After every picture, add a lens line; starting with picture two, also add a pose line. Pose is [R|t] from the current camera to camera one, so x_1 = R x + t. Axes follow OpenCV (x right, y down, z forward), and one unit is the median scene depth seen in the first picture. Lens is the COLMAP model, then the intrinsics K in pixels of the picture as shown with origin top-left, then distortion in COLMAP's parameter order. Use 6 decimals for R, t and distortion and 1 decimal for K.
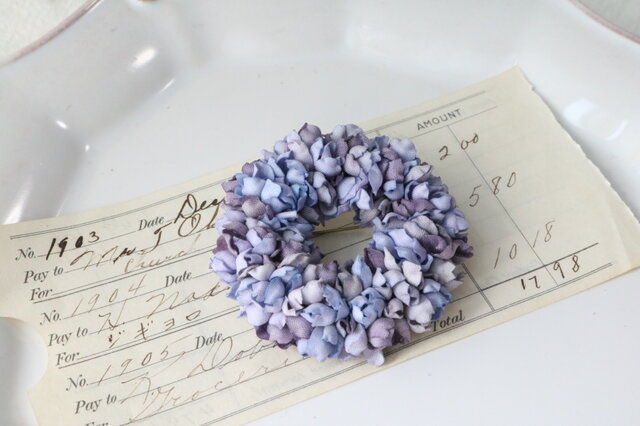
lens RADIAL K [[1256.0, 0, 313.9], [0, 1256.0, 209.2], [0, 0, 1]] dist [-0.032777, 0.000000]
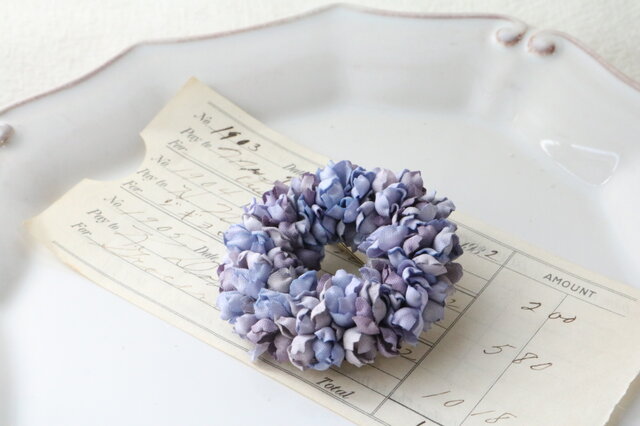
lens RADIAL K [[1466.6, 0, 322.3], [0, 1466.6, 213.6], [0, 0, 1]] dist [-0.032027, 0.000000]
pose [[0.470142, 0.551835, -0.688799, 0.798611], [-0.638381, 0.751527, 0.166360, -0.192492], [0.609455, 0.361504, 0.705606, 0.141671]]
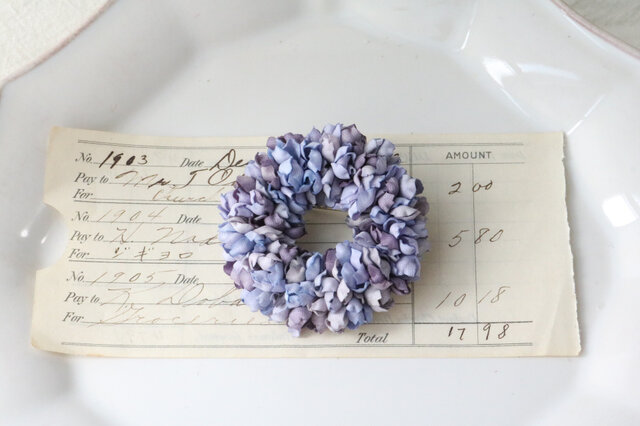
lens RADIAL K [[1466.6, 0, 325.3], [0, 1466.6, 214.2], [0, 0, 1]] dist [-0.032027, 0.000000]
pose [[0.898800, 0.367669, -0.238700, 0.350768], [-0.298348, 0.912032, 0.281400, -0.392027], [0.321164, -0.181706, 0.929428, -0.284700]]
